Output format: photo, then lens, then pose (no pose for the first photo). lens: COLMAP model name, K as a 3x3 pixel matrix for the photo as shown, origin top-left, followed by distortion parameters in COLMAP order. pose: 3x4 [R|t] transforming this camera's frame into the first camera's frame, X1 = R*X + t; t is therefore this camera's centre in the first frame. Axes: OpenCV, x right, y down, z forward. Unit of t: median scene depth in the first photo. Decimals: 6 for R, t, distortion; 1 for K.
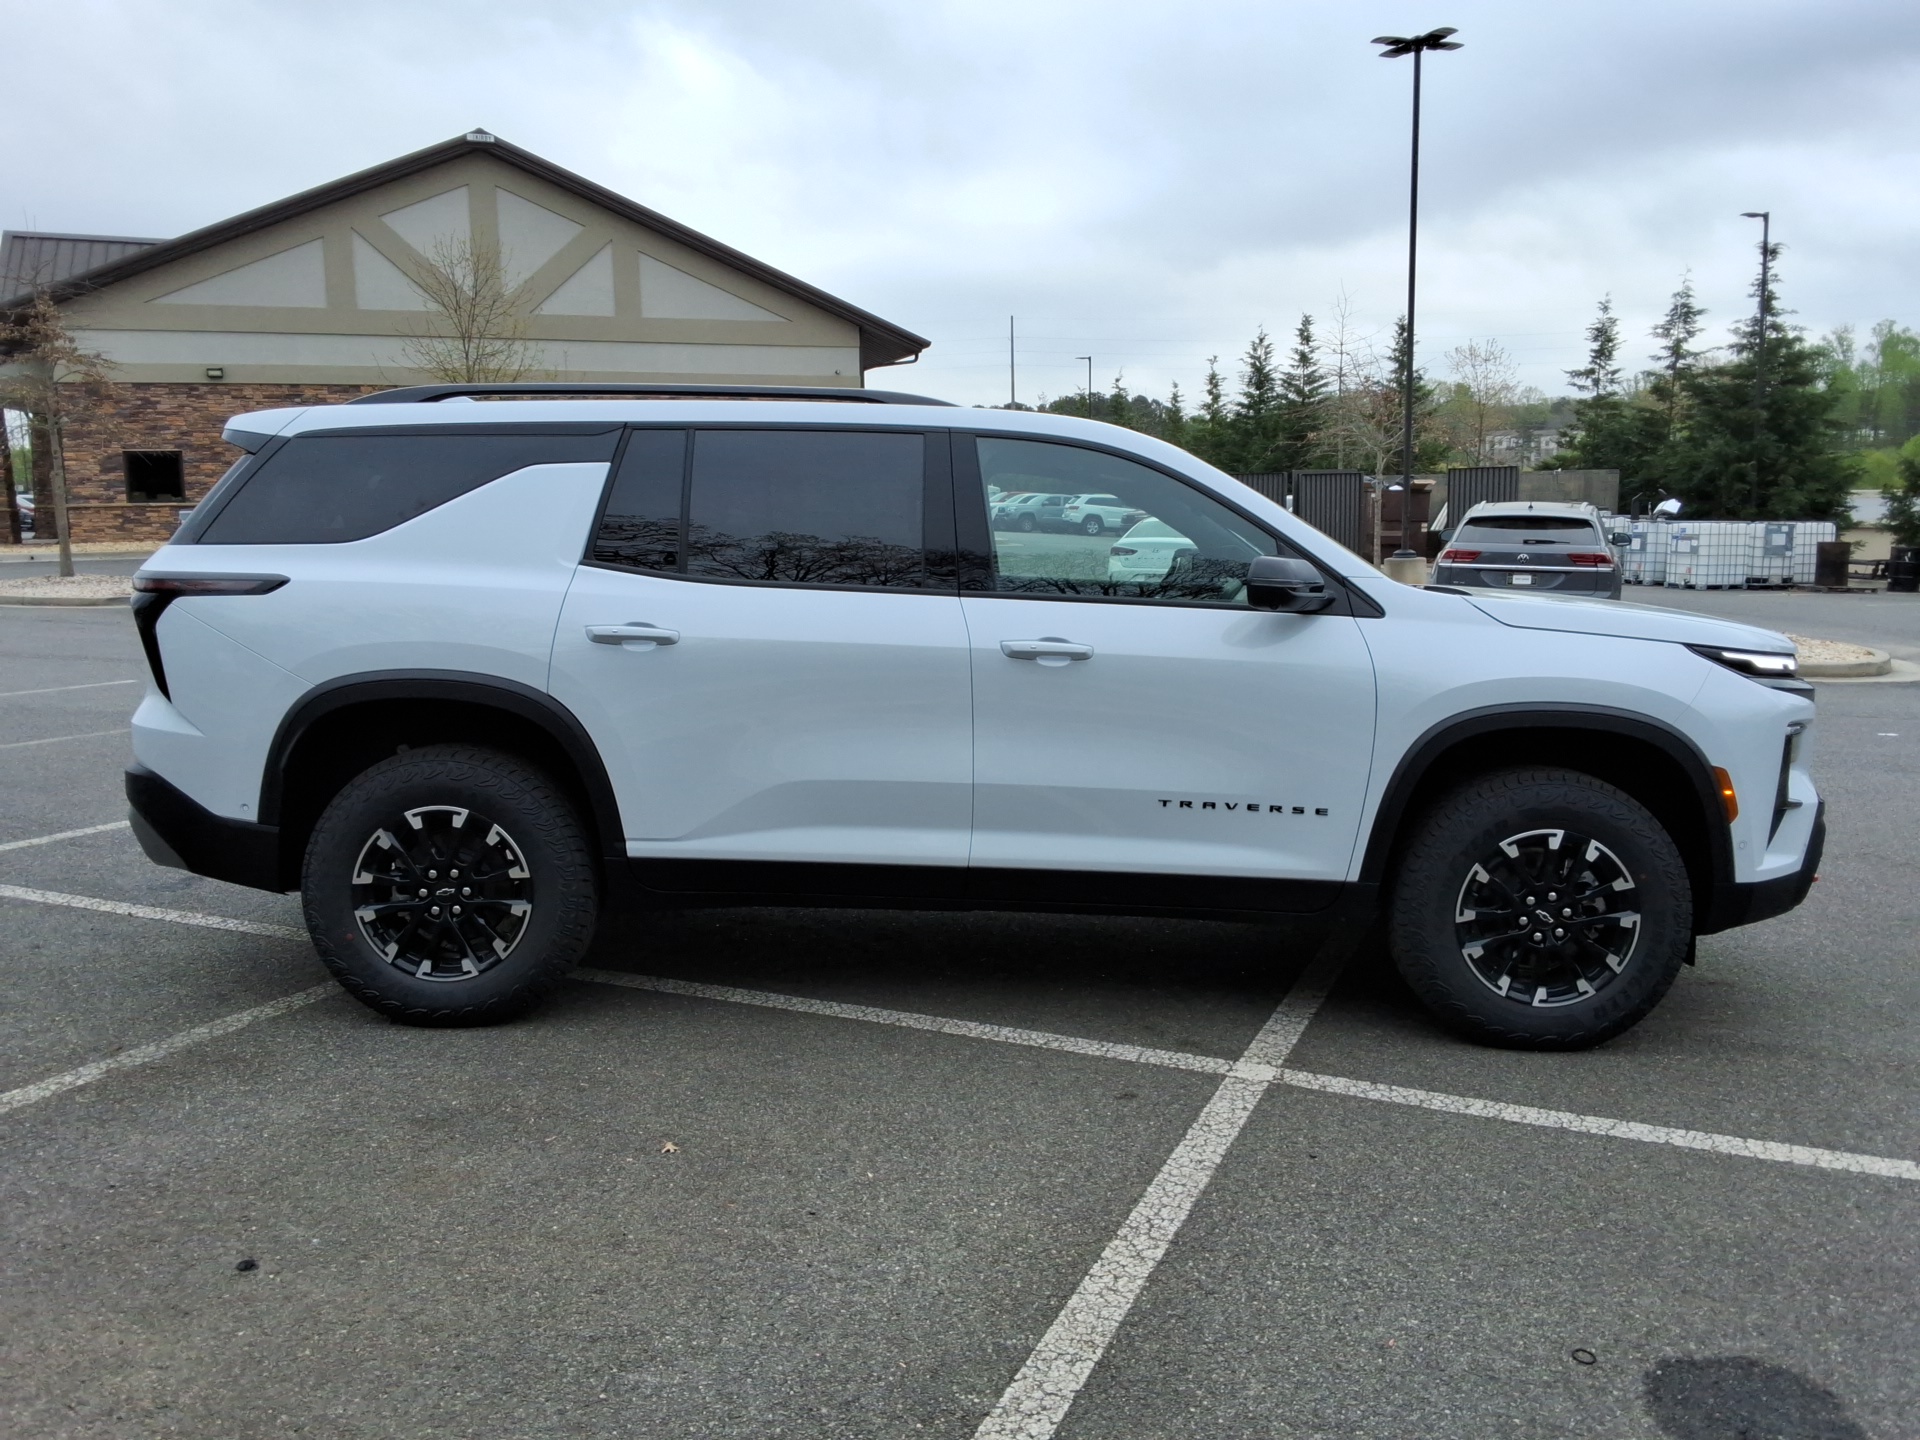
lens RADIAL K [[1535.2, 0, 973.7], [0, 1535.2, 714.3], [0, 0, 1]] dist [0.114218, -0.176855]
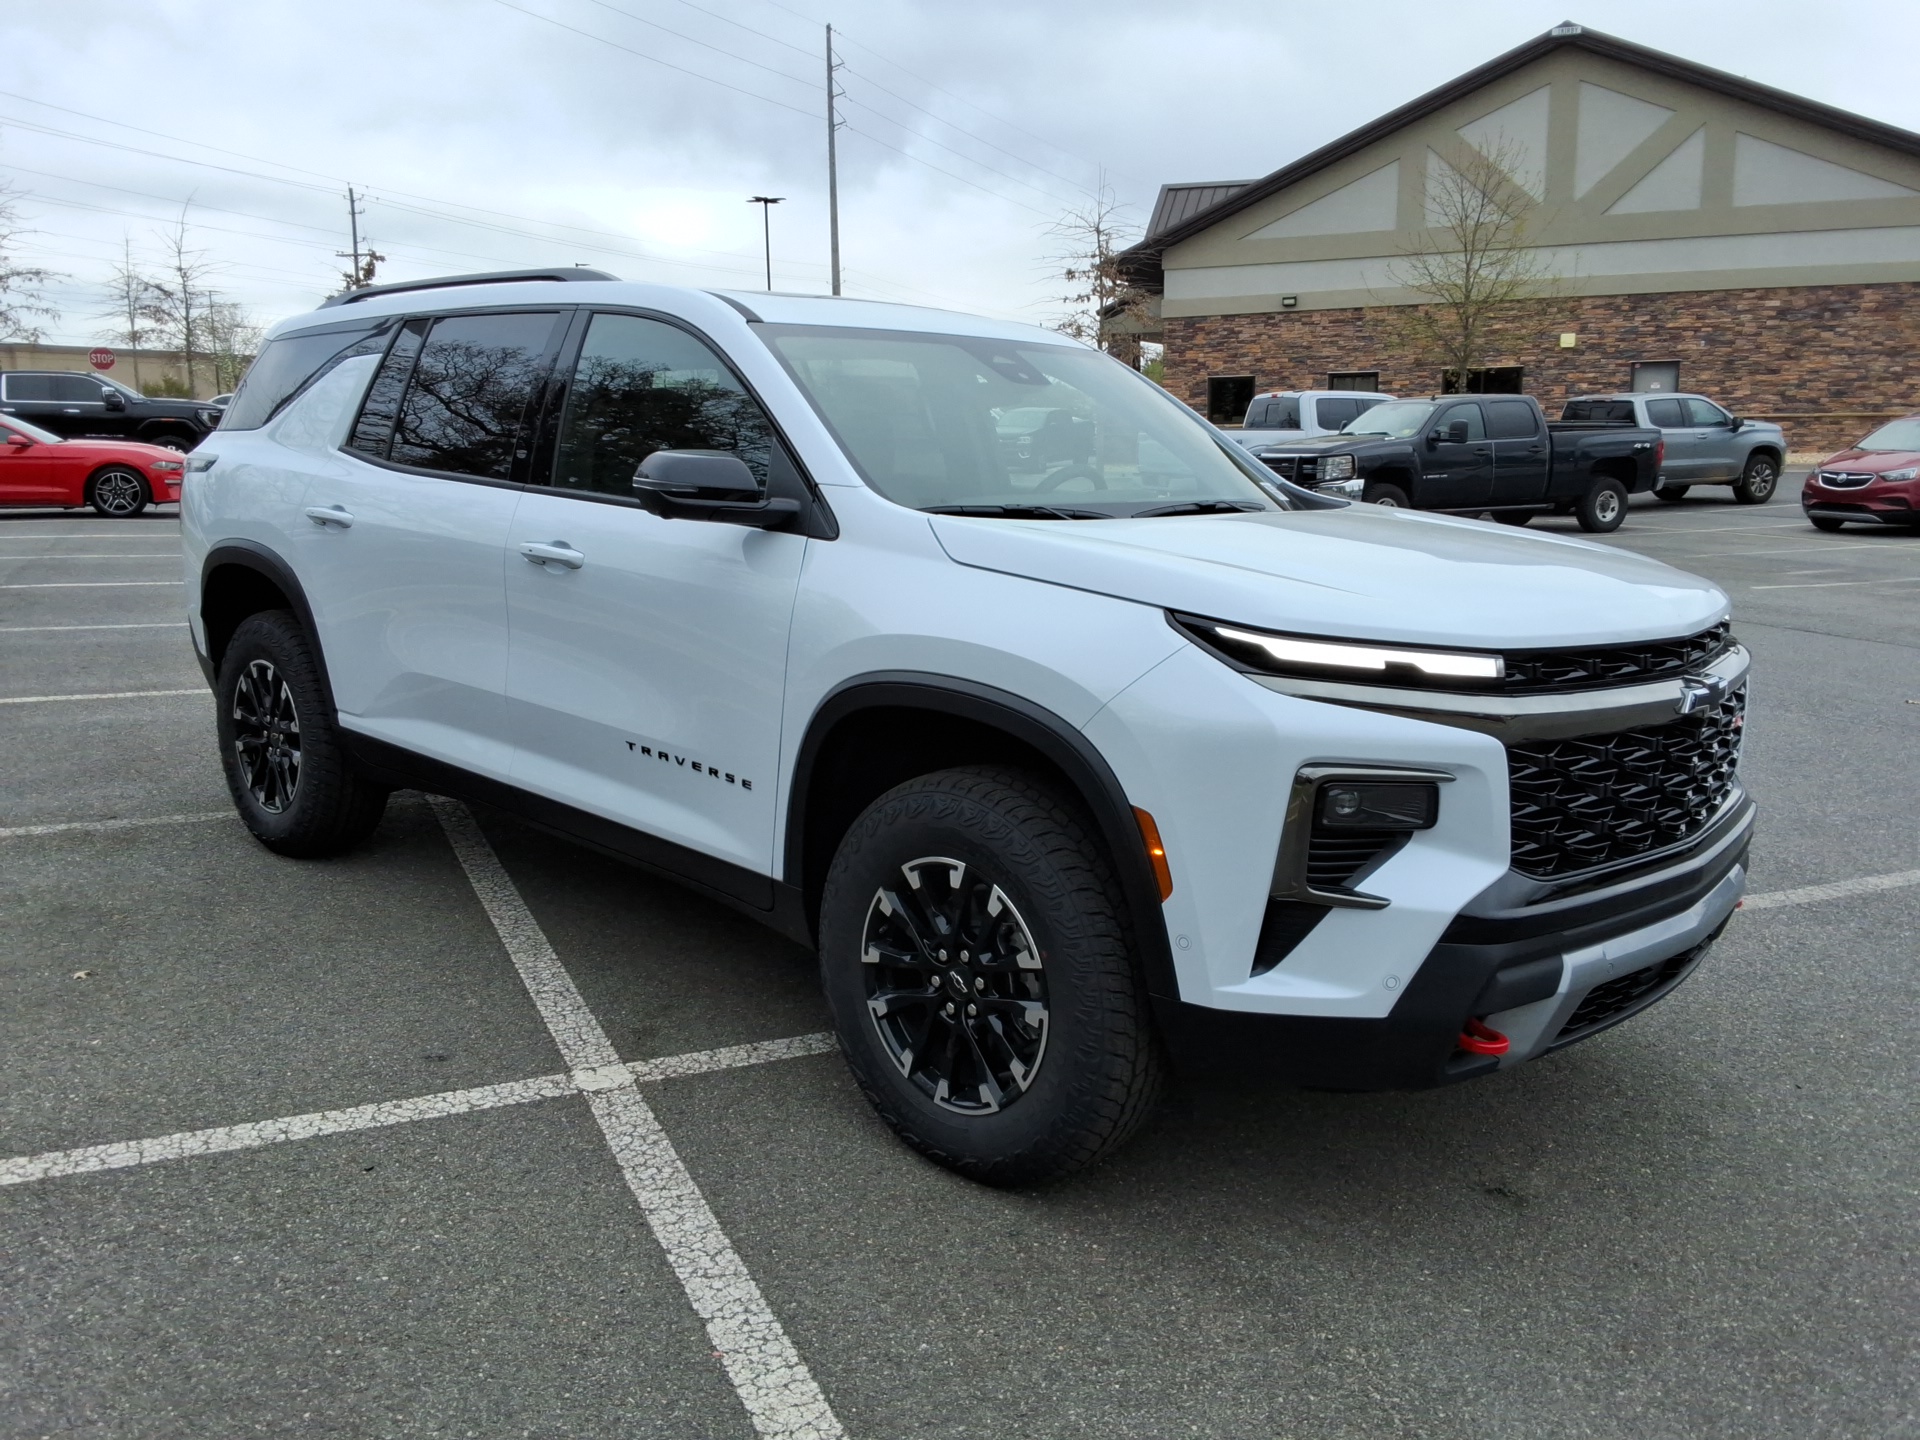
lens RADIAL K [[1535.2, 0, 964.5], [0, 1535.2, 711.0], [0, 0, 1]] dist [0.114218, -0.176855]
pose [[0.740222, 0.124349, -0.660764, 0.780214], [-0.093493, 0.992238, 0.081993, -0.045641], [0.665831, 0.001084, 0.746102, 0.468886]]
